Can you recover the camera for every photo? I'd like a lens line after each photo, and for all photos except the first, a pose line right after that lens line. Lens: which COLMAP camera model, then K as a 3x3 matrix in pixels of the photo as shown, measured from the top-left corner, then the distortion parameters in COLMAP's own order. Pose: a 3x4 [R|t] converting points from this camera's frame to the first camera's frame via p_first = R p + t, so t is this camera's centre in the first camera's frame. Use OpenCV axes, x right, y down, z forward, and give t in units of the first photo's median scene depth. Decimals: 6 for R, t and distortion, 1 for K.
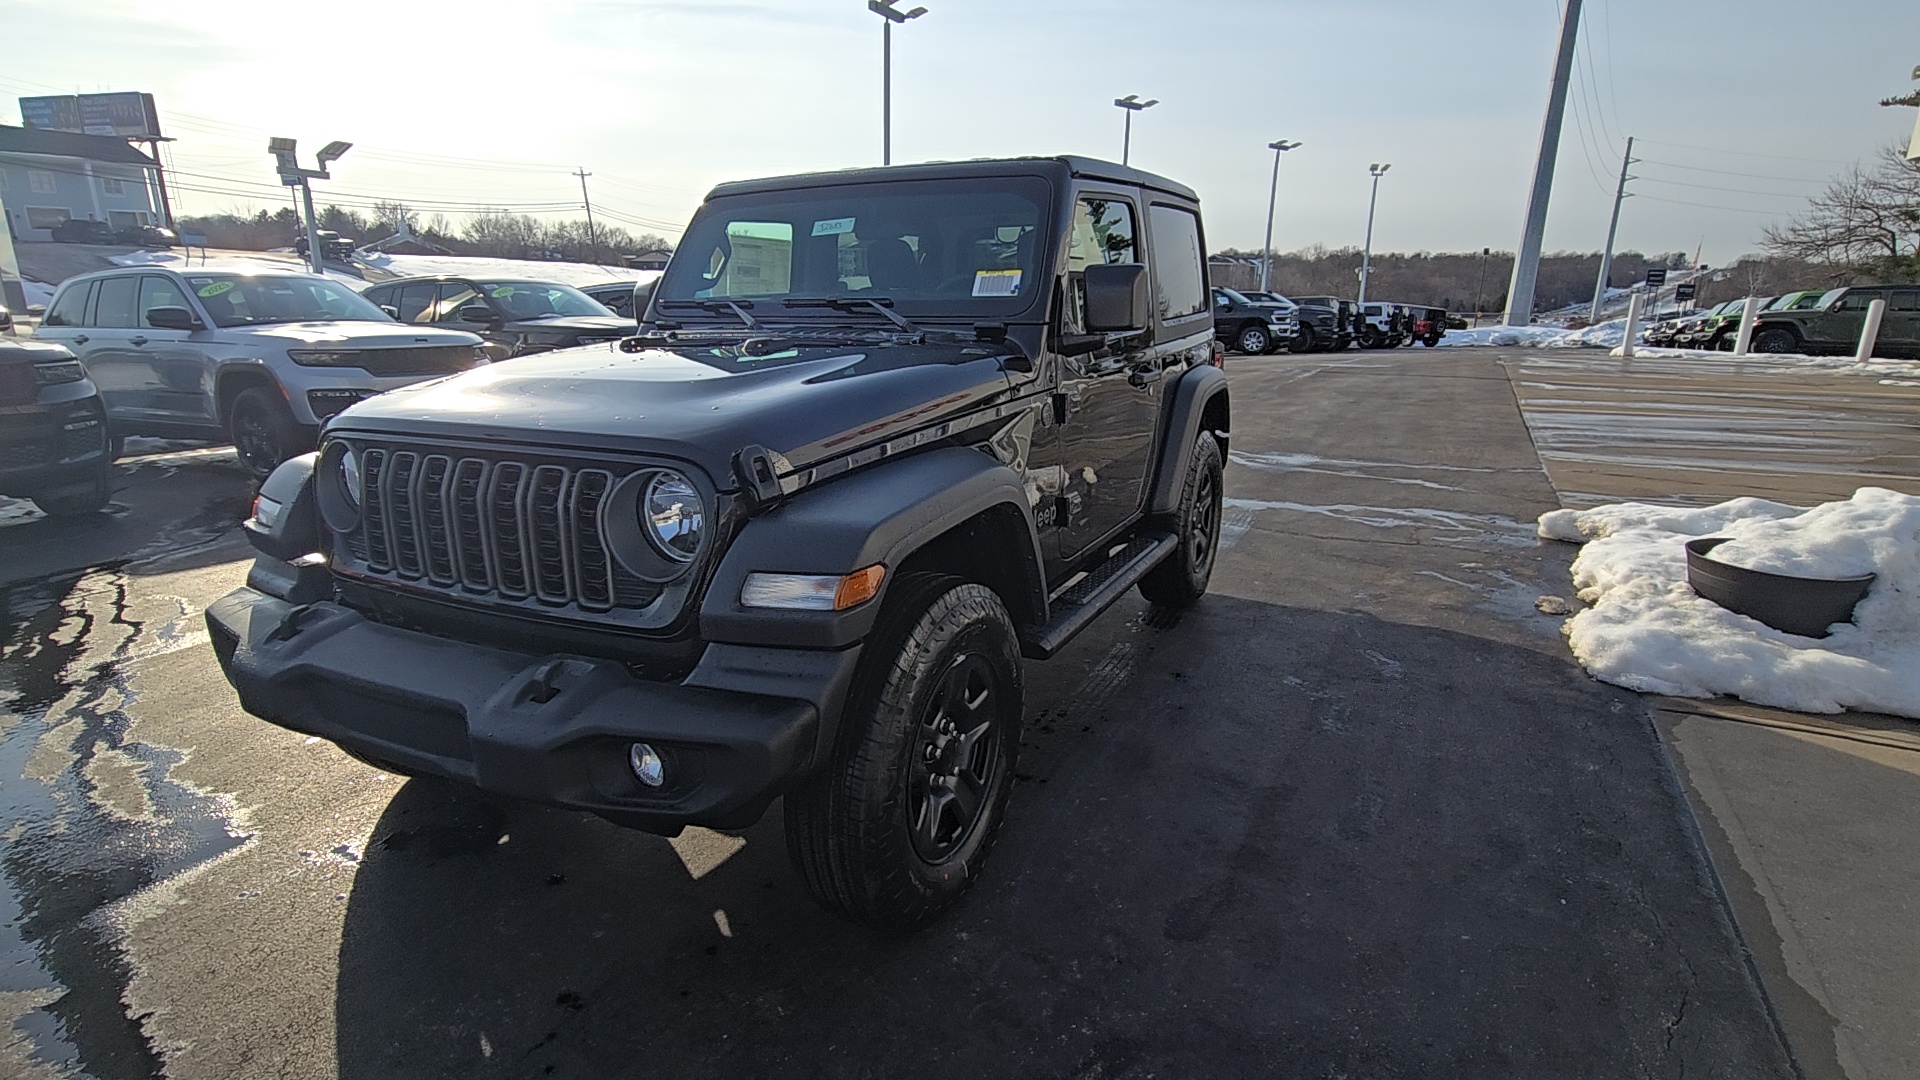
lens RADIAL K [[966.2, 0, 949.3], [0, 966.2, 542.9], [0, 0, 1]] dist [0.000927, -0.000601]
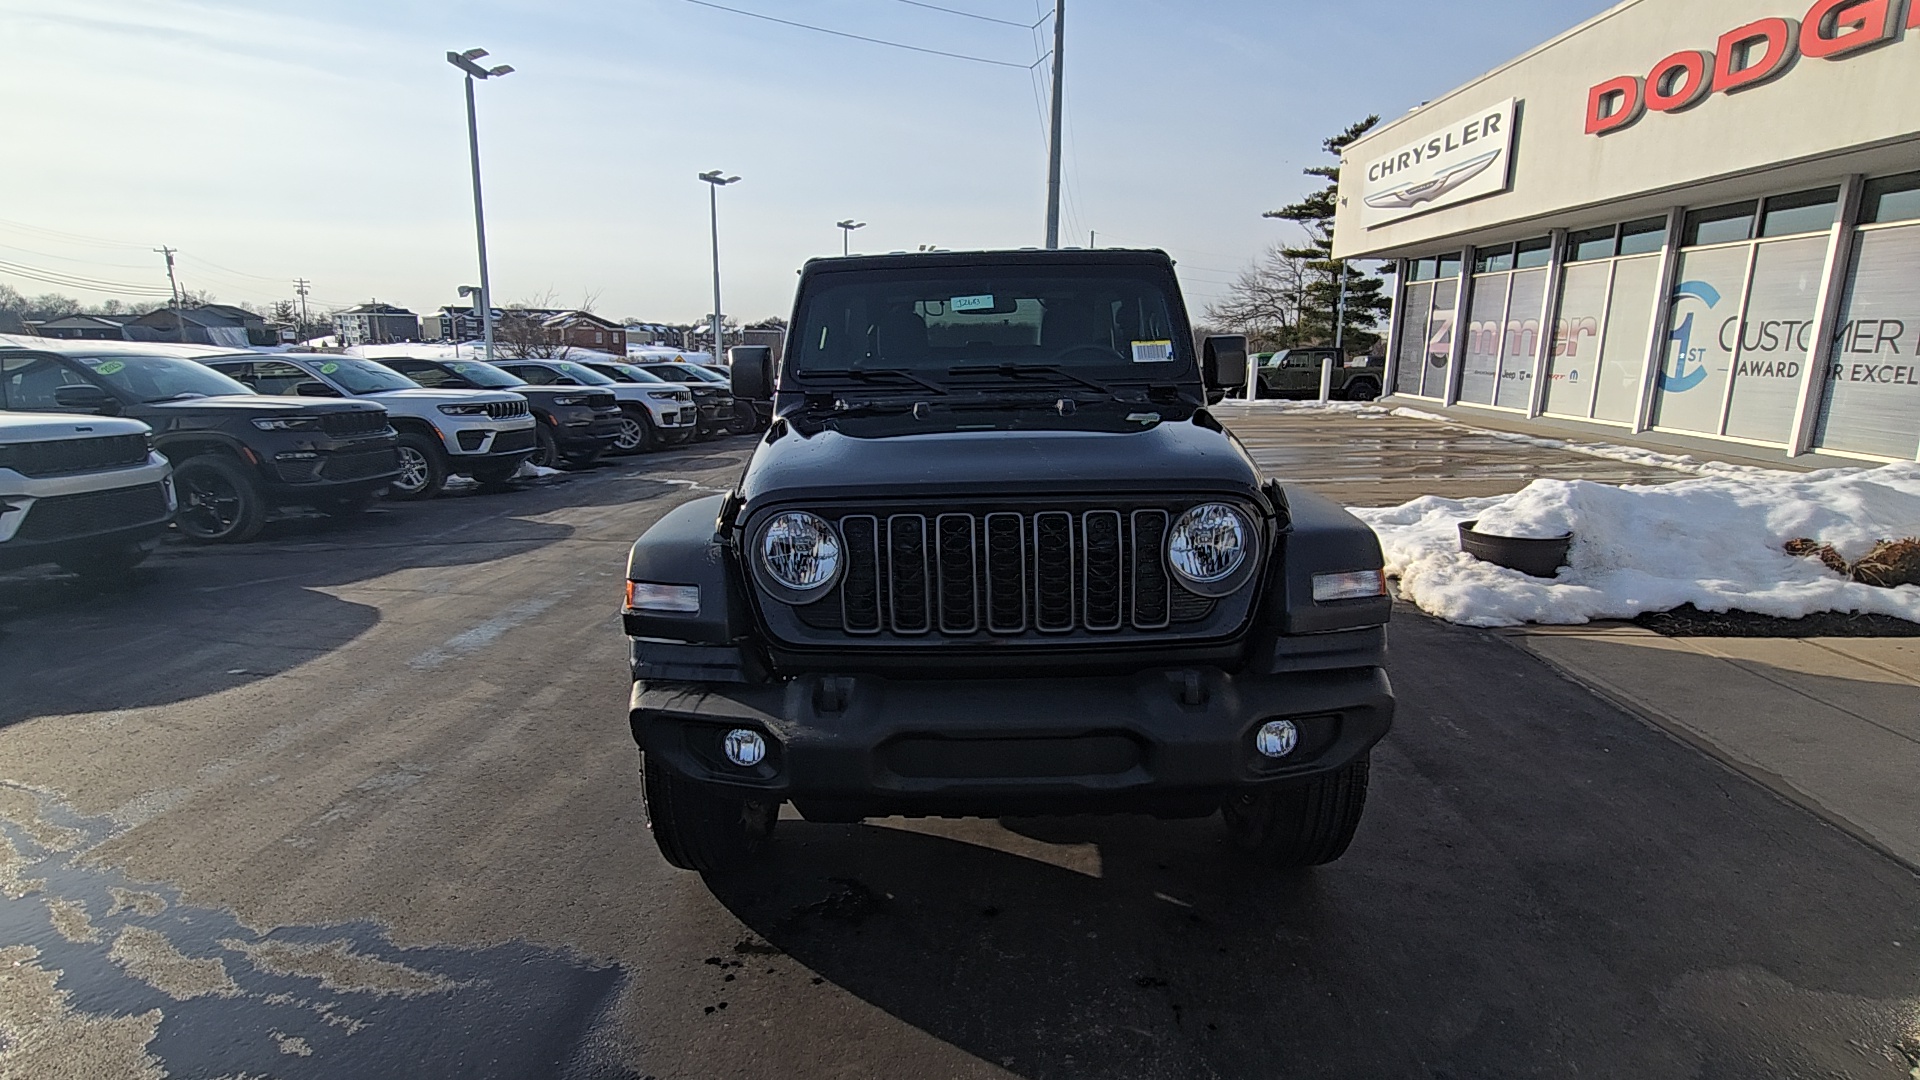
lens RADIAL K [[966.2, 0, 949.2], [0, 966.2, 541.9], [0, 0, 1]] dist [0.000927, -0.000601]
pose [[0.900915, -0.091400, 0.424262, -0.073906], [0.119534, 0.992019, -0.040115, -0.001203], [-0.417210, 0.086854, 0.904650, 0.002631]]
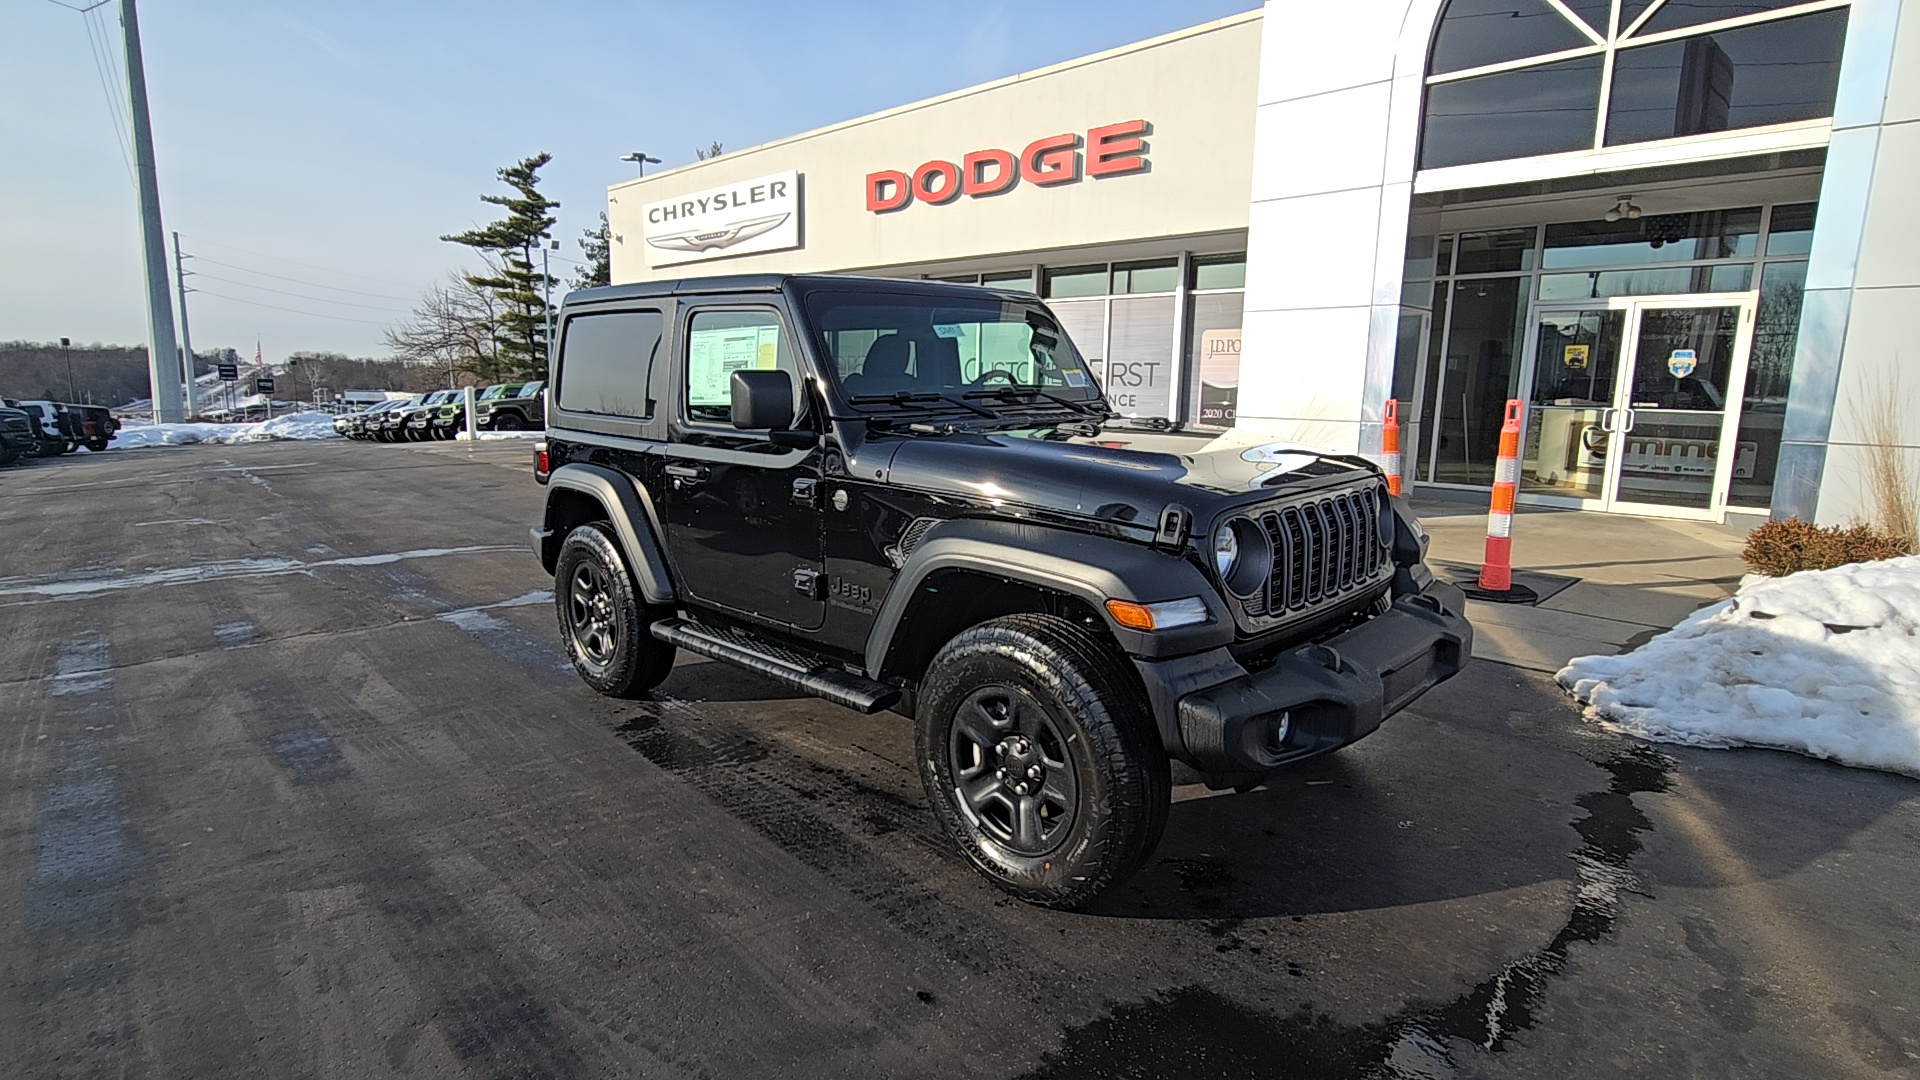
lens RADIAL K [[966.2, 0, 951.7], [0, 966.2, 545.6], [0, 0, 1]] dist [0.000927, -0.000601]
pose [[0.303041, -0.162468, 0.939026, -0.143417], [0.246616, 0.965164, 0.087403, -0.020061], [-0.920514, 0.205092, 0.332552, 0.074530]]
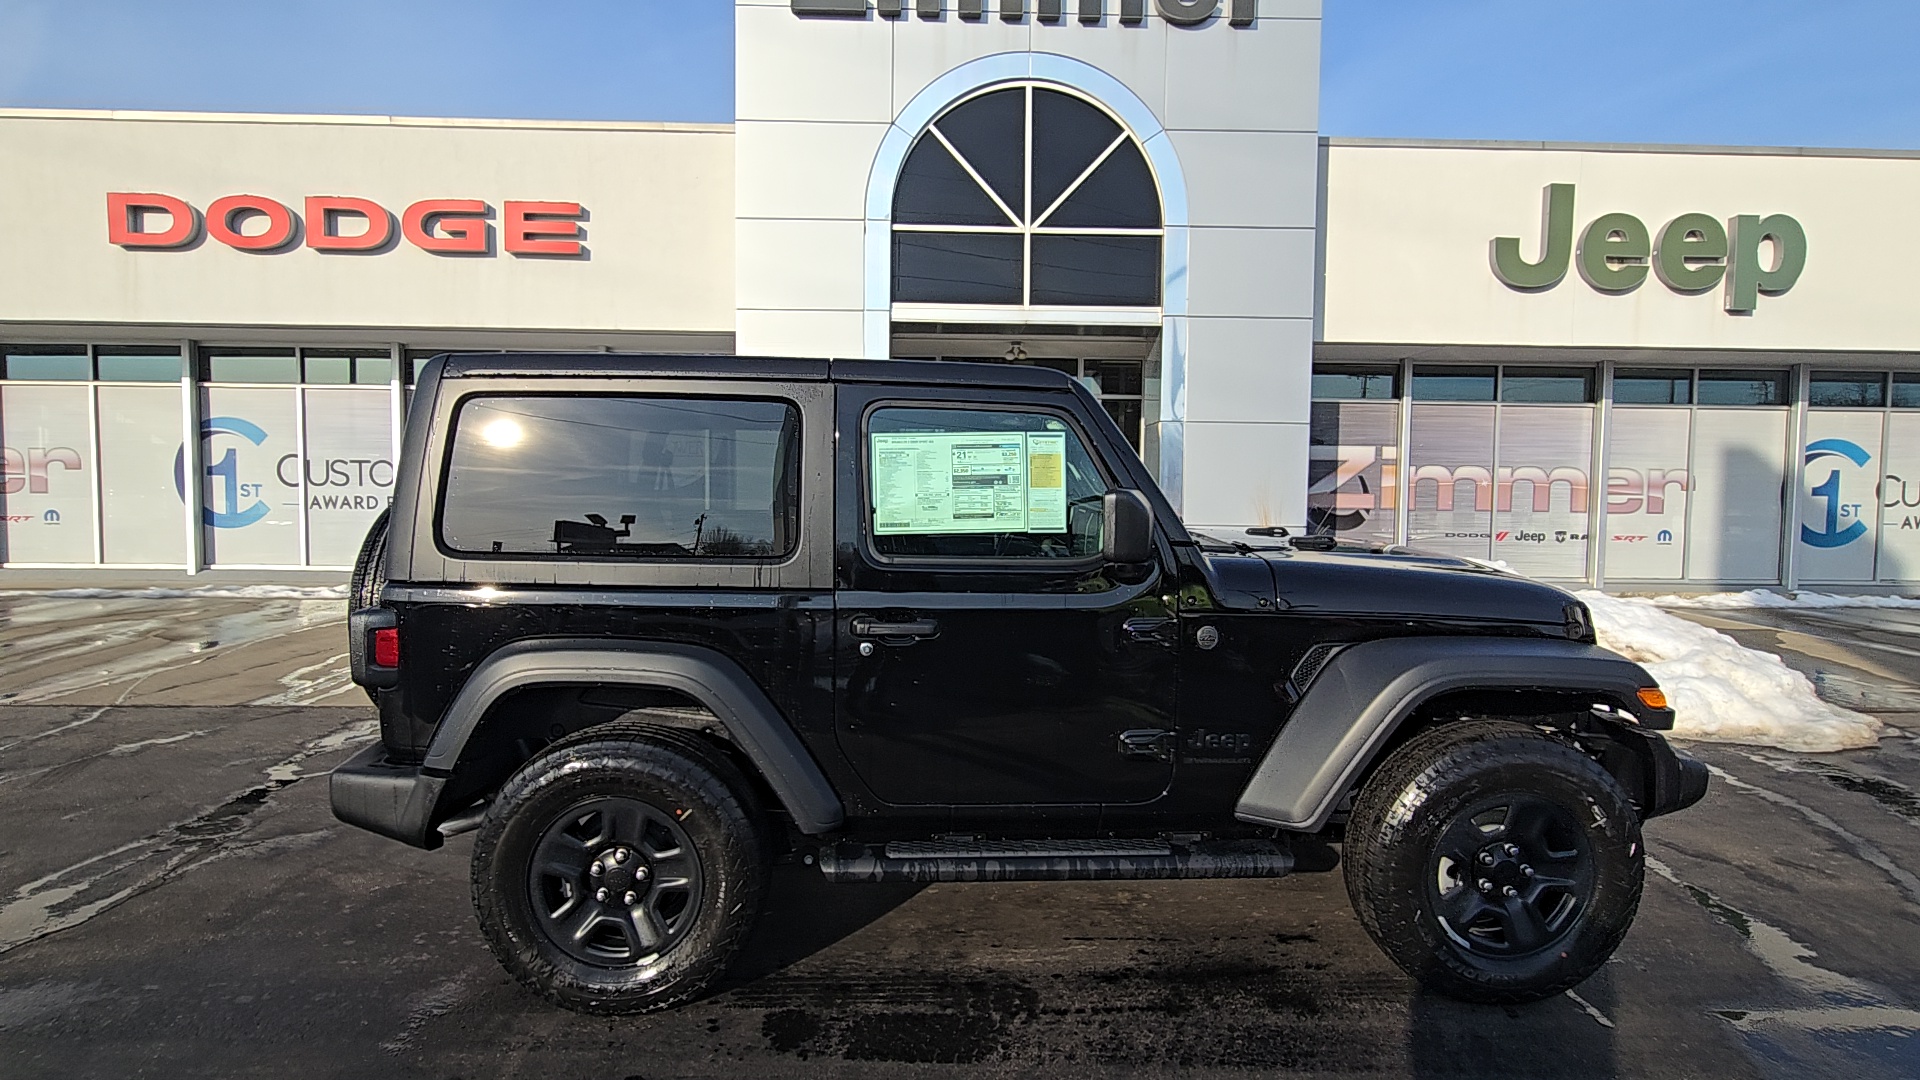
lens RADIAL K [[966.2, 0, 946.7], [0, 966.2, 544.2], [0, 0, 1]] dist [0.000927, -0.000601]
pose [[-0.477931, -0.062431, 0.876176, -0.112333], [0.227578, 0.954612, 0.192157, -0.051988], [-0.848405, 0.291236, -0.442030, 0.185122]]
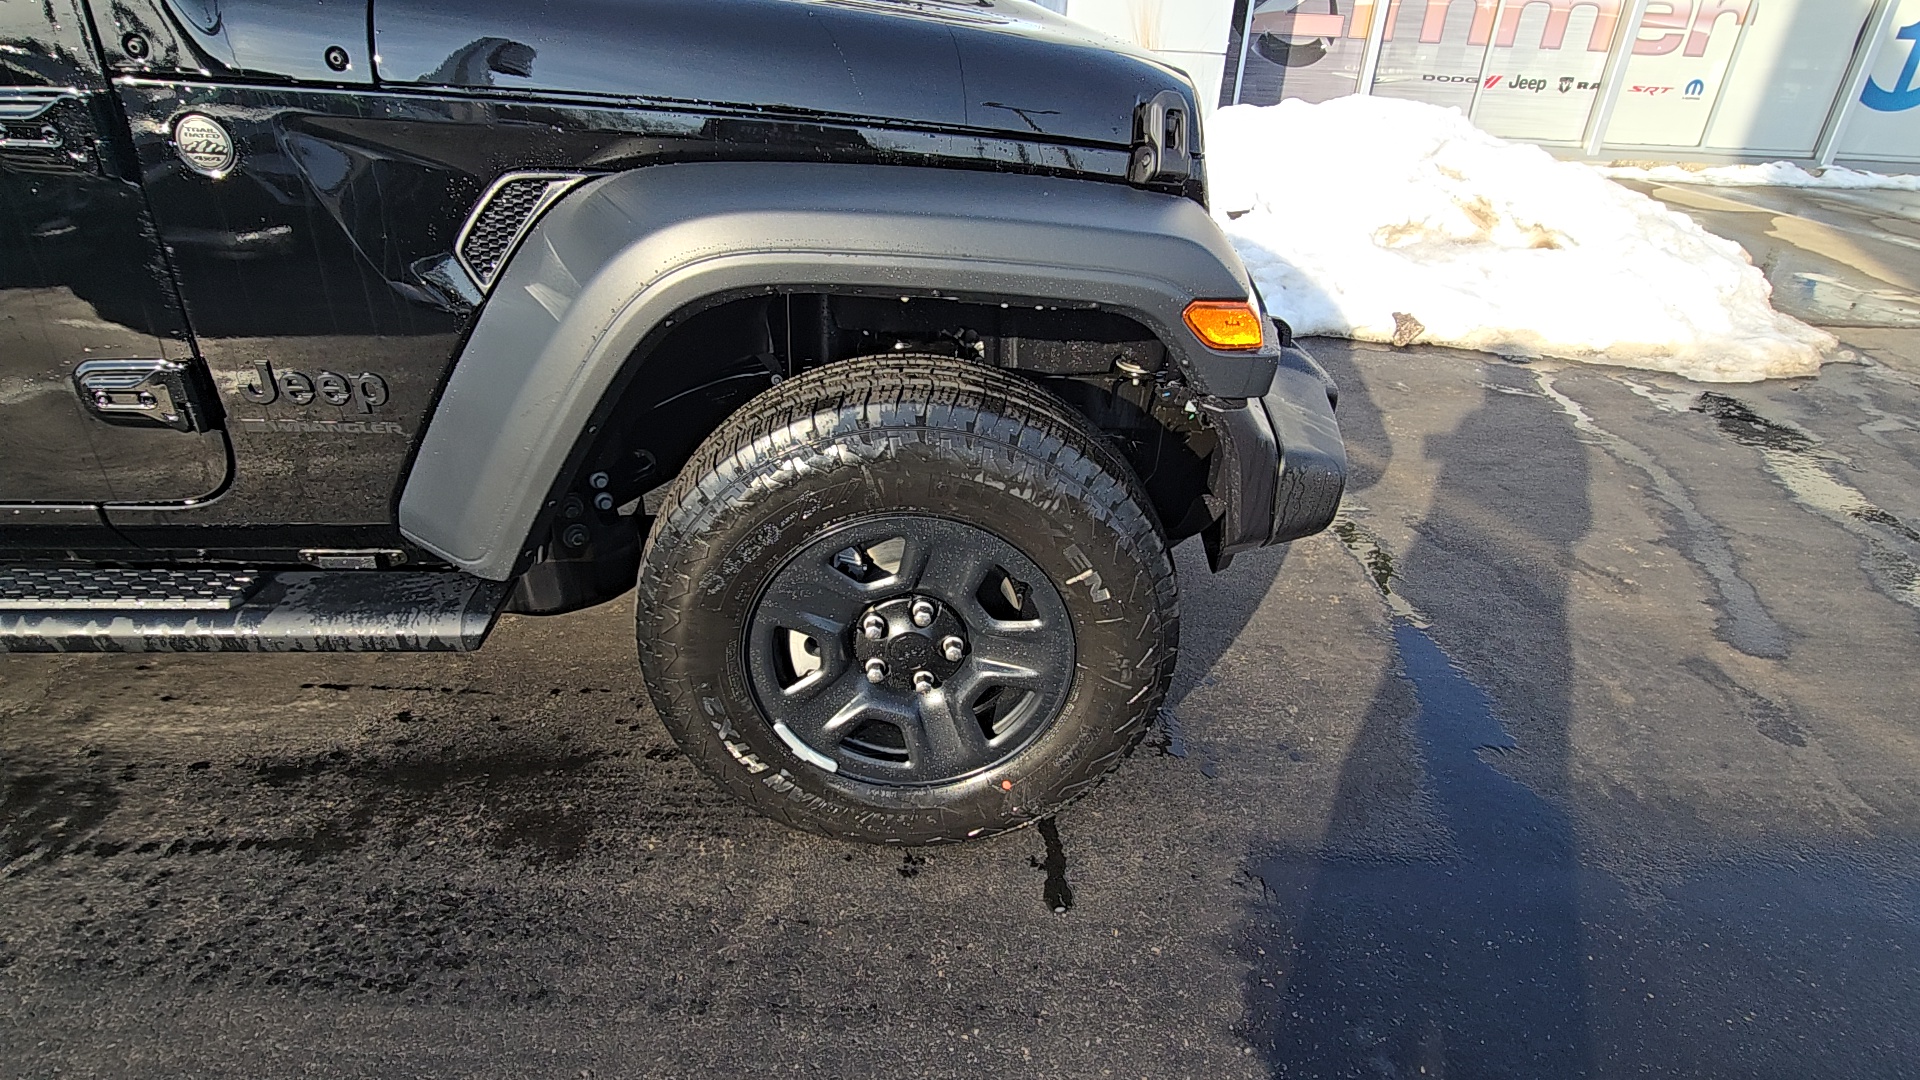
lens RADIAL K [[966.2, 0, 966.2], [0, 966.2, 530.5], [0, 0, 1]] dist [0.000927, -0.000601]
pose [[-0.481250, -0.429044, 0.764408, -0.093418], [0.196756, 0.796909, 0.571159, -0.022458], [-0.854216, 0.425272, -0.299096, 0.114599]]
